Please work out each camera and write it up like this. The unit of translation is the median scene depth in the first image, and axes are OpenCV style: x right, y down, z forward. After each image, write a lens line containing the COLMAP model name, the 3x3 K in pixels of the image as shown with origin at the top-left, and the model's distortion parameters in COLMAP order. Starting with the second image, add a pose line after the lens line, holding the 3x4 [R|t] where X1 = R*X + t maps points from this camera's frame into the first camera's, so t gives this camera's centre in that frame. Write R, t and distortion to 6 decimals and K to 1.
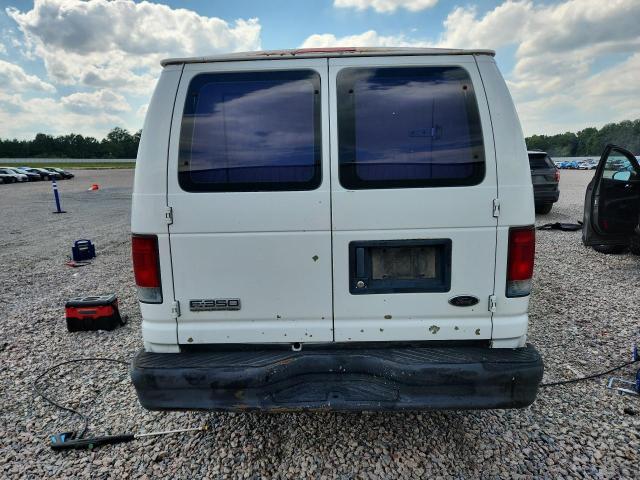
lens RADIAL K [[440.3, 0, 324.6], [0, 440.3, 191.0], [0, 0, 1]] dist [0.082246, -0.046857]
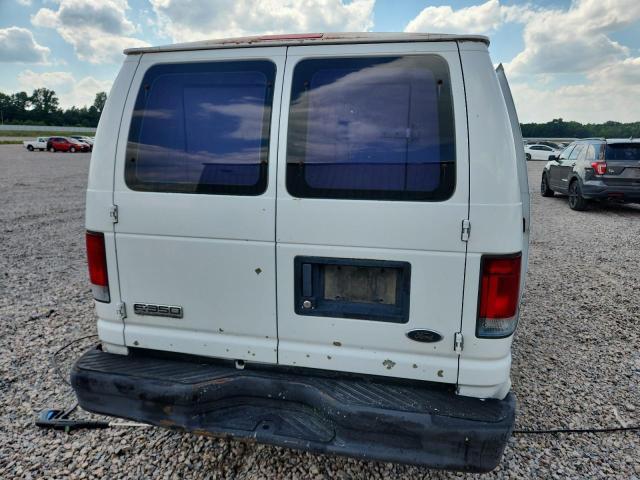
lens RADIAL K [[440.3, 0, 324.6], [0, 440.3, 191.0], [0, 0, 1]] dist [0.082246, -0.046857]
pose [[0.981092, 0.052304, -0.186341, 0.265070], [-0.045232, 0.998093, 0.042005, -0.054102], [0.188183, -0.032782, 0.981587, 0.139307]]
